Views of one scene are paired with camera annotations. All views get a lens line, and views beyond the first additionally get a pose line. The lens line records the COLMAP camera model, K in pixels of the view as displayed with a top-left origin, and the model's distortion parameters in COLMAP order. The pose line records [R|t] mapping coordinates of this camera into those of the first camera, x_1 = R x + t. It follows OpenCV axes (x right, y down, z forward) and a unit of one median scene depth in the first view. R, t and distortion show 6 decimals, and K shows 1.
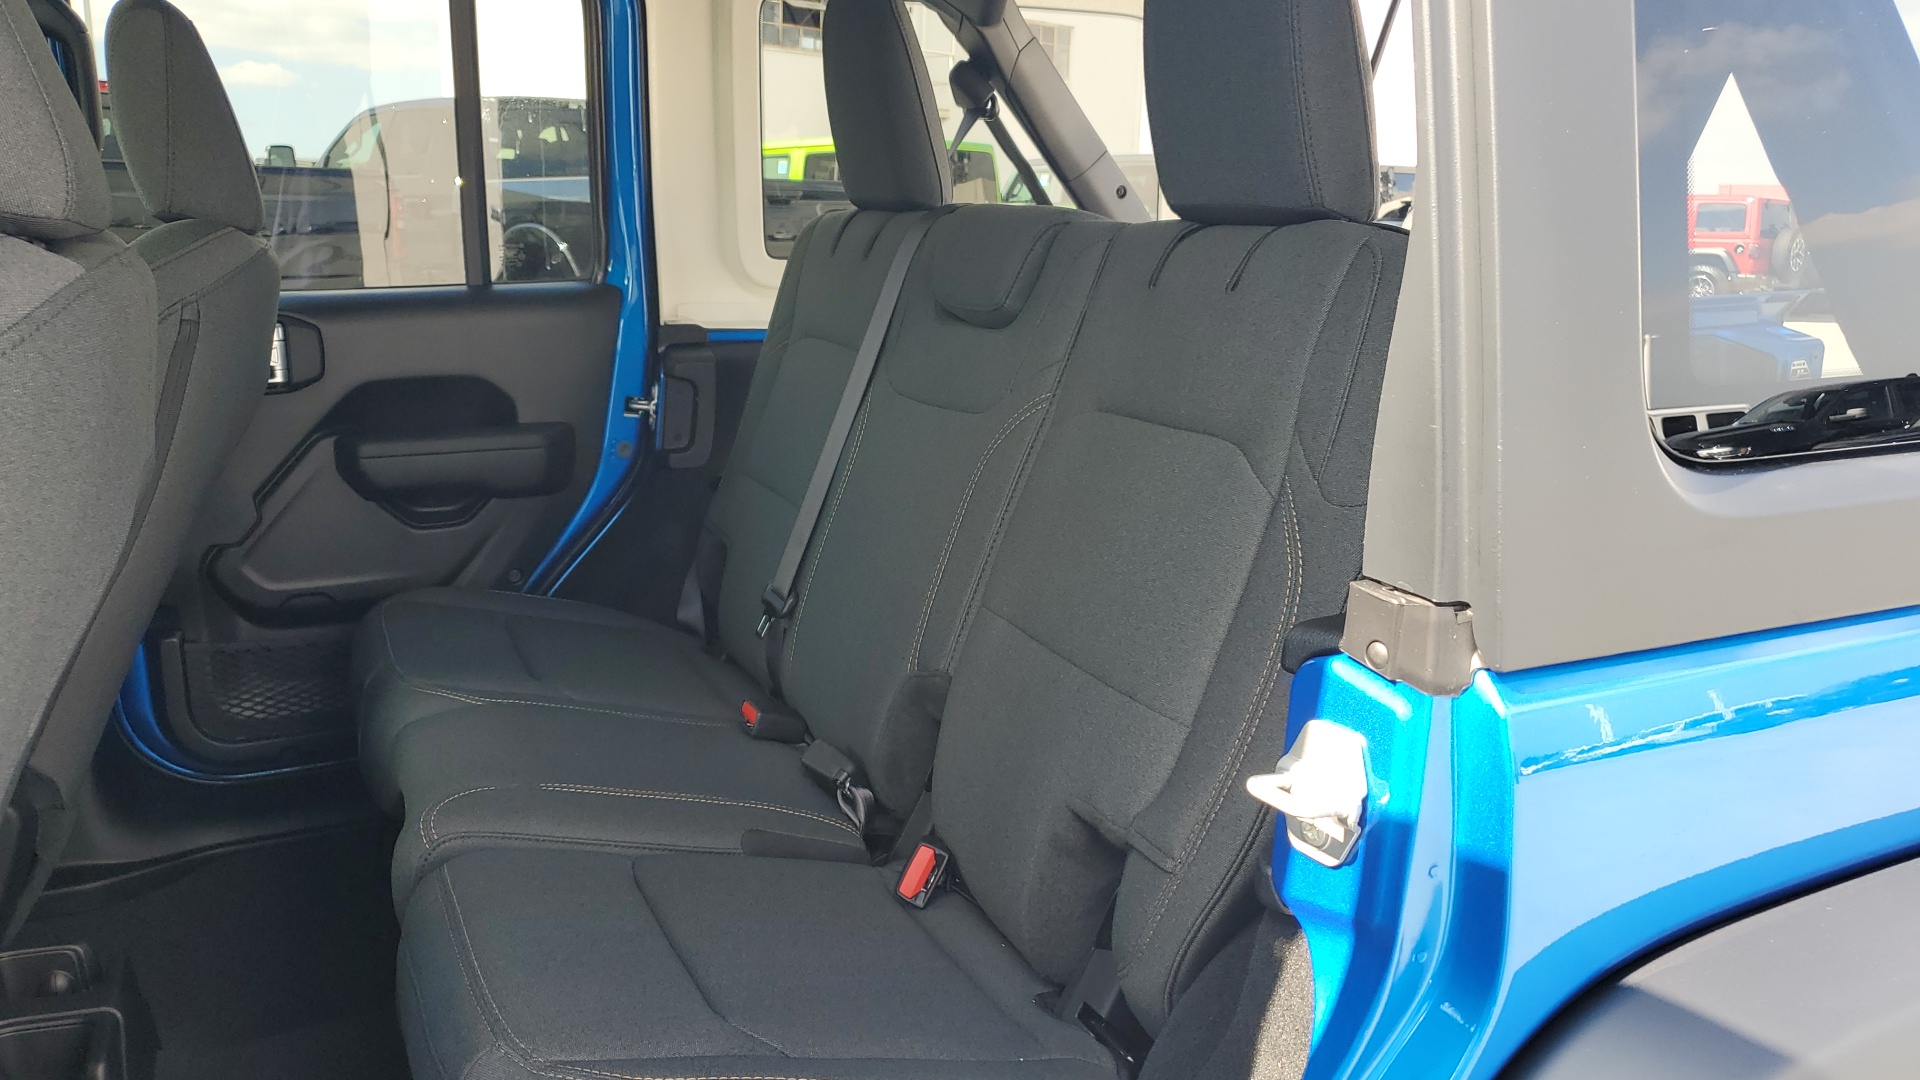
lens RADIAL K [[1550.7, 0, 957.6], [0, 1550.7, 545.9], [0, 0, 1]] dist [0.111557, -0.193583]
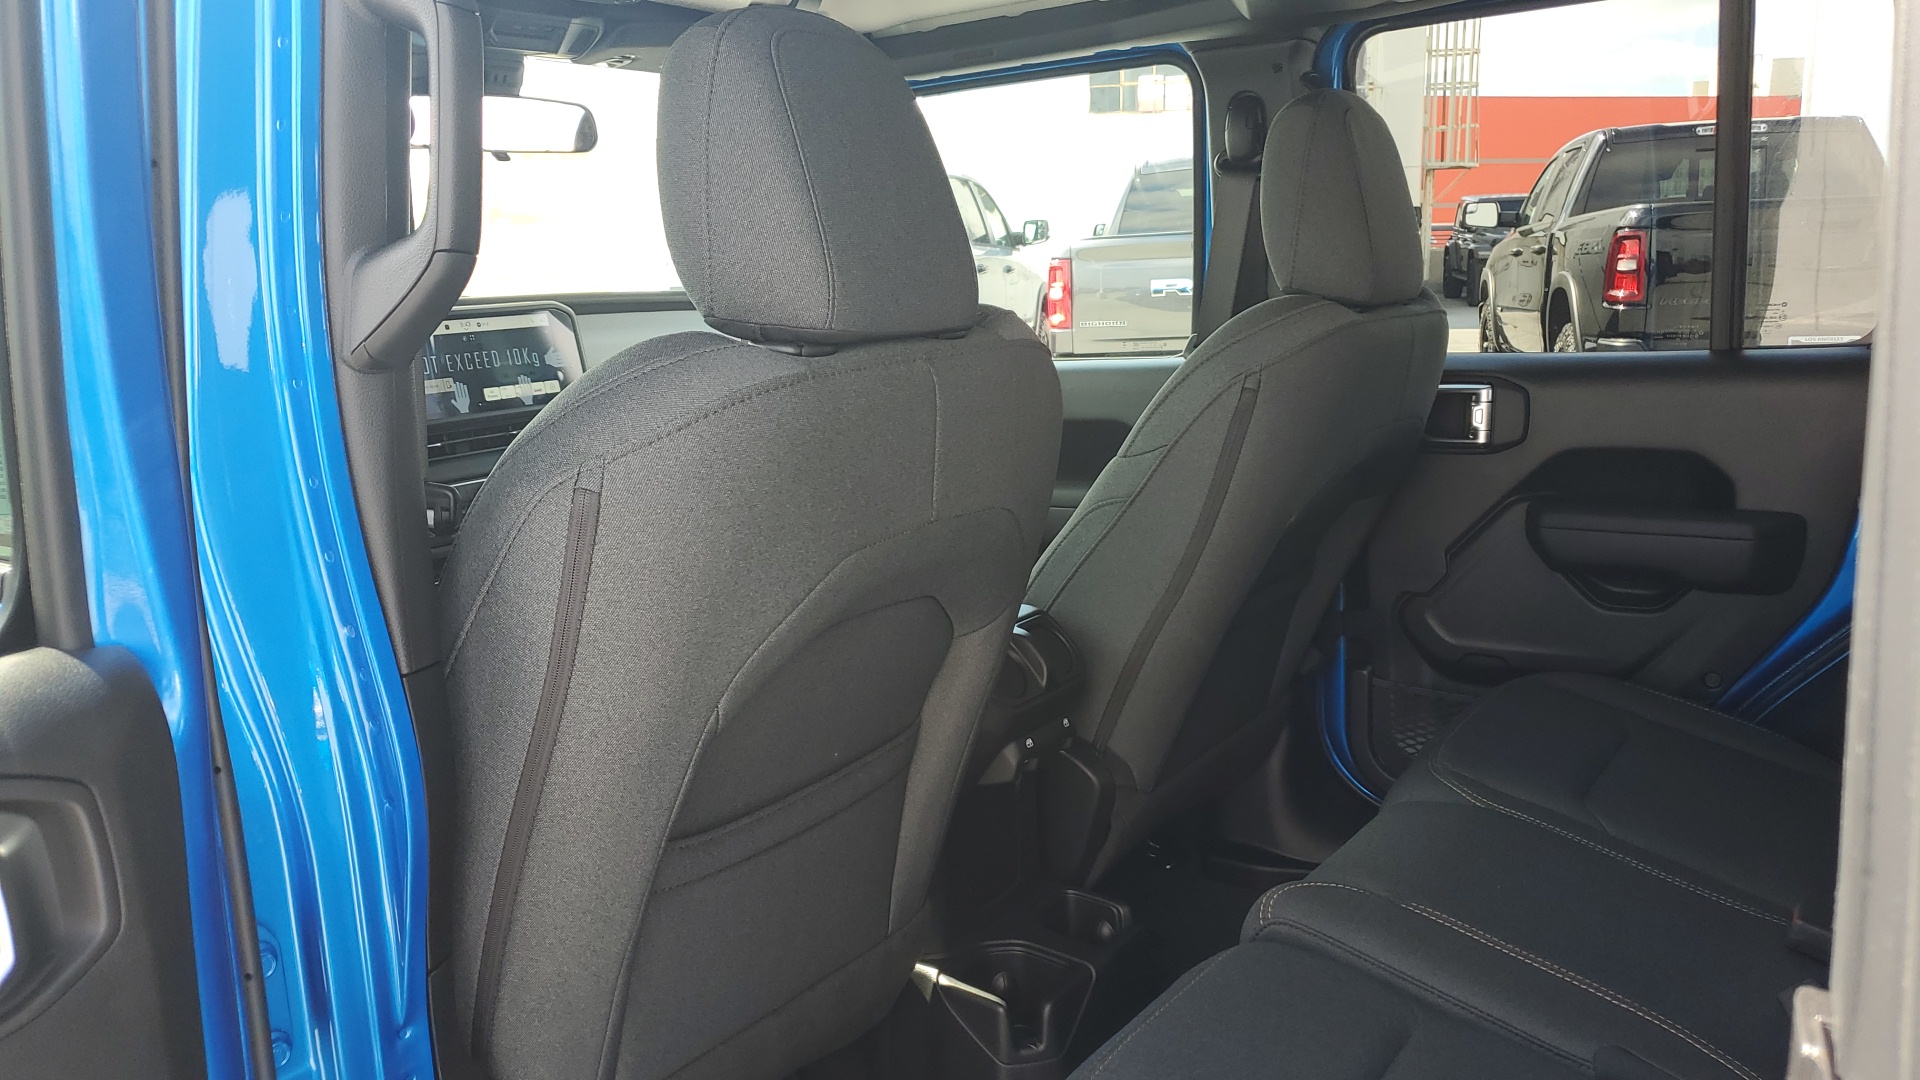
lens RADIAL K [[1550.7, 0, 957.6], [0, 1550.7, 545.9], [0, 0, 1]] dist [0.111557, -0.193583]
pose [[0.517059, 0.138230, -0.844715, 0.249822], [-0.150777, 0.986151, 0.069082, -0.057111], [0.842565, 0.091644, 0.530740, 0.187244]]
